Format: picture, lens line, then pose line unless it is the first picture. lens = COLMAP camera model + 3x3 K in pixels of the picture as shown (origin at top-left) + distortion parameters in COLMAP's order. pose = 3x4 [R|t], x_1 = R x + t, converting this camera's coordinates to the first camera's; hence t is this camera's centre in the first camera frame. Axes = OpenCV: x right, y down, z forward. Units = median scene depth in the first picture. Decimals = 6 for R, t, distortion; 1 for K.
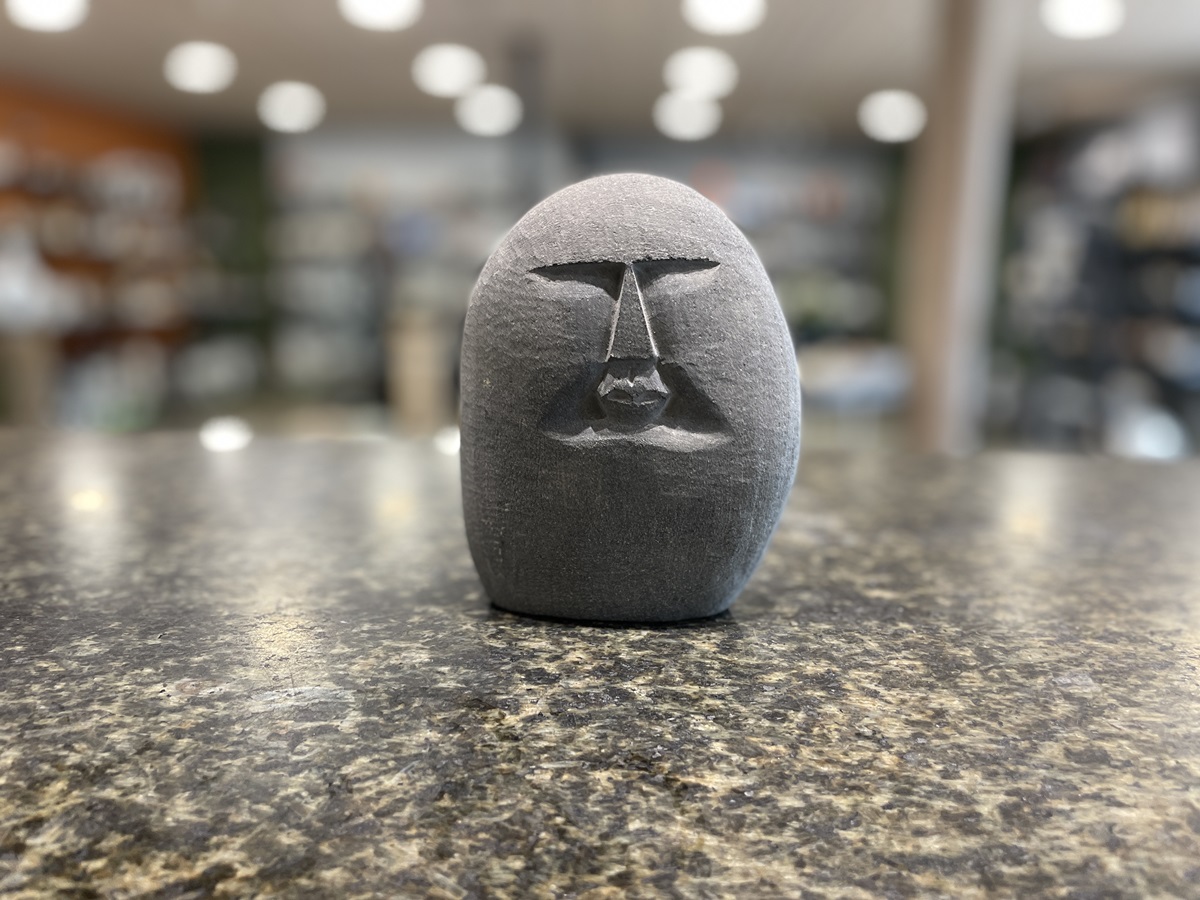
lens RADIAL K [[918.9, 0, 600.0], [0, 918.9, 450.0], [0, 0, 1]] dist [0.066317, -0.113345]
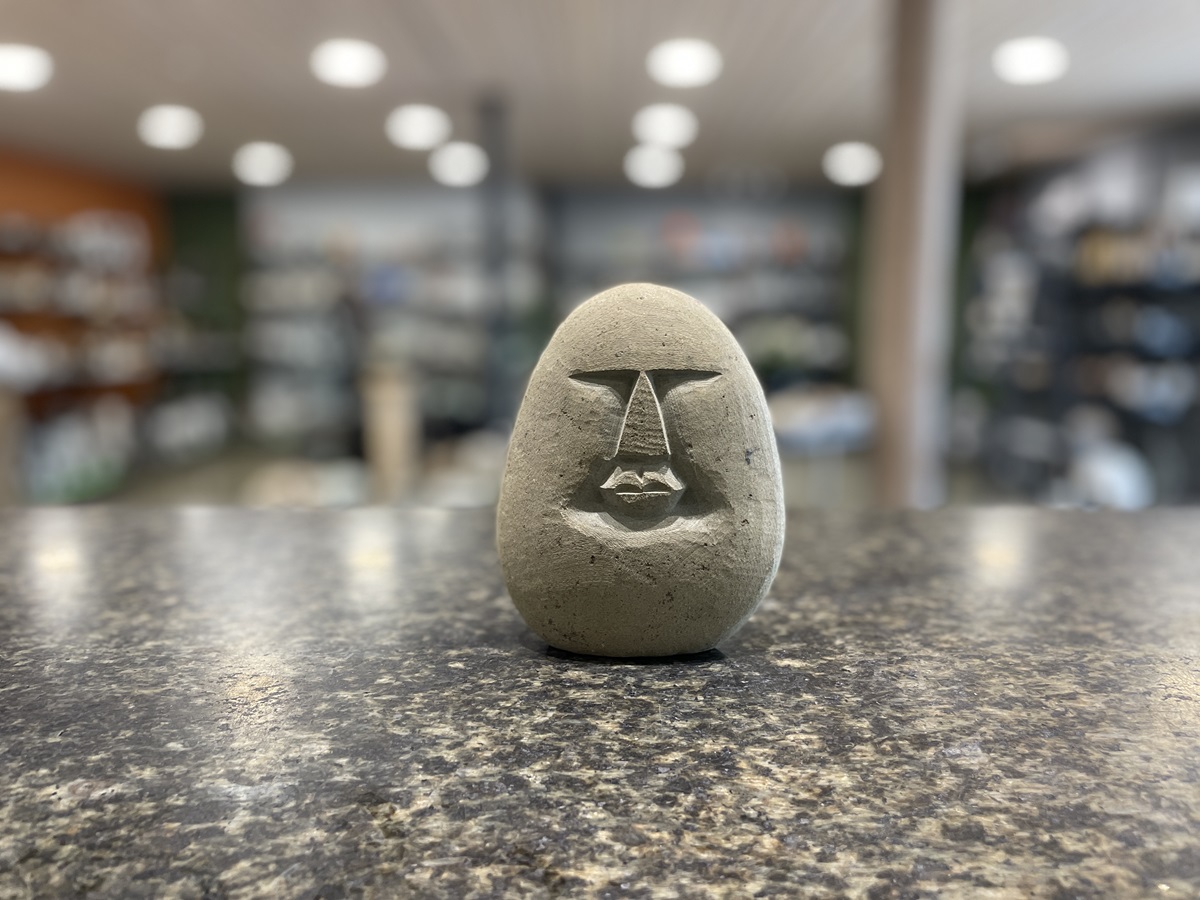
lens RADIAL K [[916.4, 0, 604.9], [0, 916.4, 453.0], [0, 0, 1]] dist [0.066439, -0.106205]
pose [[0.999287, -0.024171, 0.028998, 0.099583], [0.025454, 0.998676, -0.044707, -0.046300], [-0.027879, 0.045413, 0.998579, -0.023638]]
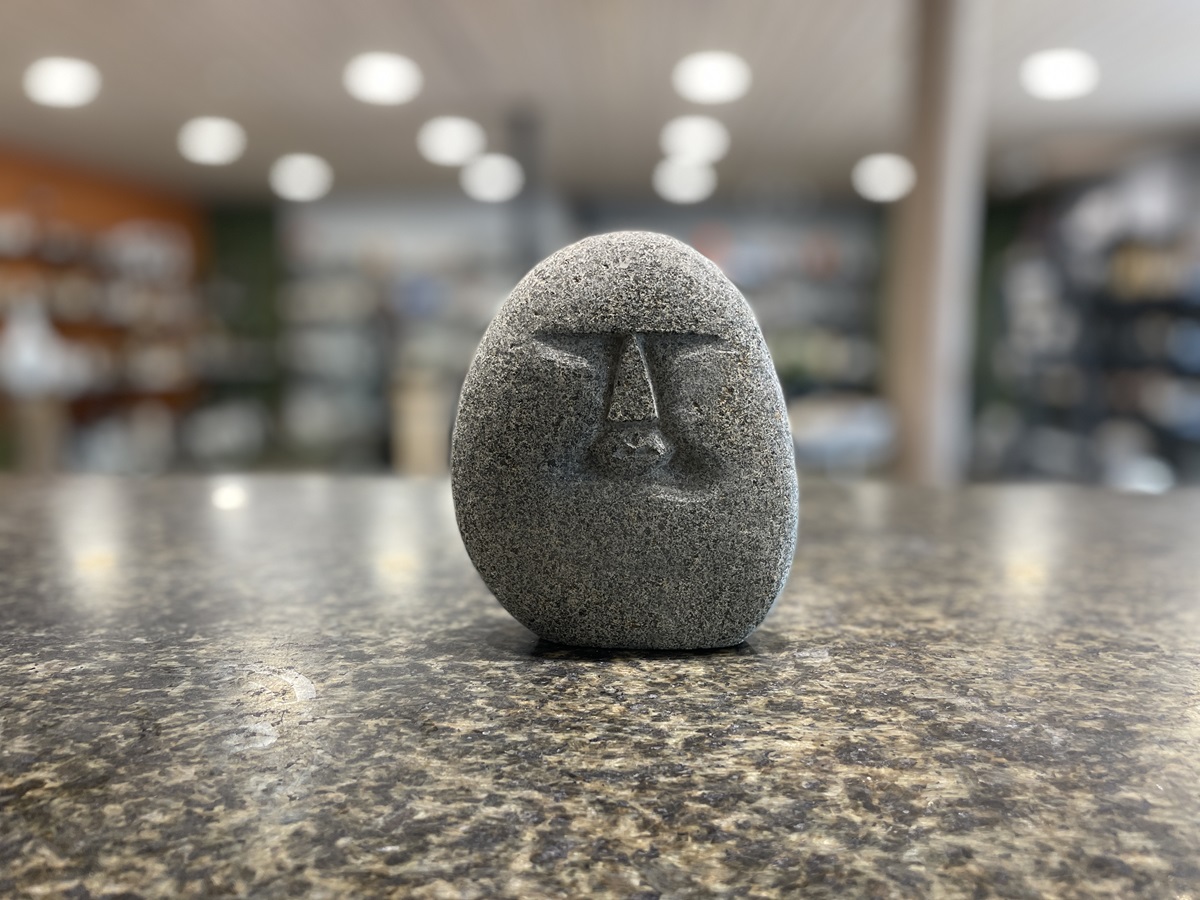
lens RADIAL K [[916.4, 0, 604.9], [0, 916.4, 453.0], [0, 0, 1]] dist [0.066439, -0.106205]
pose [[0.999908, -0.012200, -0.005872, 0.271356], [0.011826, 0.998134, -0.059909, 0.063546], [0.006592, 0.059834, 0.998187, -0.194208]]
